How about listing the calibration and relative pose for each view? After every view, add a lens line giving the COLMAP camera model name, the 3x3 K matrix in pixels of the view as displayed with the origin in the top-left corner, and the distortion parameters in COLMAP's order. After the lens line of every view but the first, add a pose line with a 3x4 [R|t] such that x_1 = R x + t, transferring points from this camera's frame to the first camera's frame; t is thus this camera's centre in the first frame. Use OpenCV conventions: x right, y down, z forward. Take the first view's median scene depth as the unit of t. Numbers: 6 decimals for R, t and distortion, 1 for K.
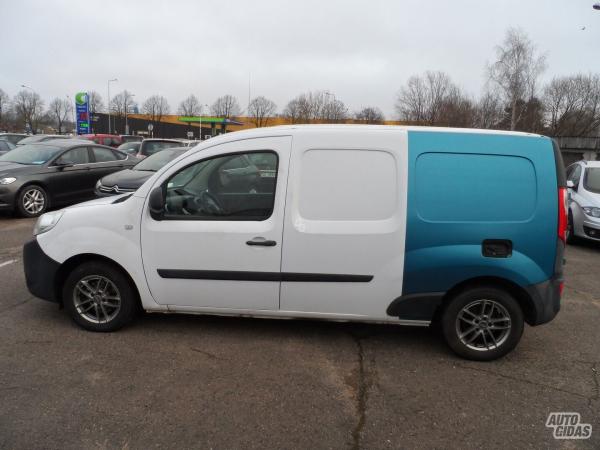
lens RADIAL K [[452.2, 0, 300.0], [0, 452.2, 225.0], [0, 0, 1]] dist [0.010631, 0.002618]
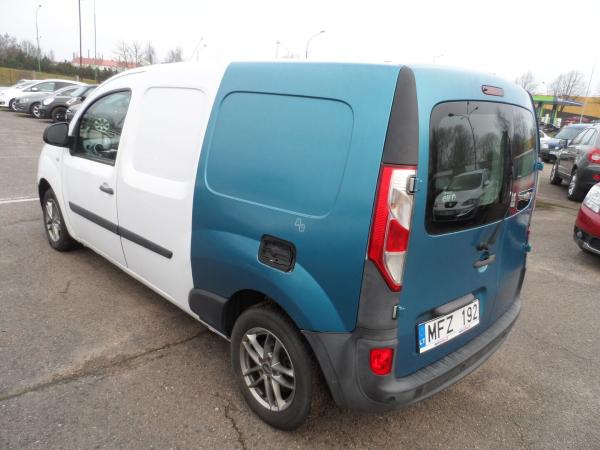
lens RADIAL K [[451.8, 0, 282.5], [0, 451.8, 219.9], [0, 0, 1]] dist [0.010749, -0.005968]
pose [[0.759232, 0.190991, -0.622165, 0.781154], [-0.169191, 0.981024, 0.094688, -0.048780], [0.628443, 0.033375, 0.777139, 0.511810]]
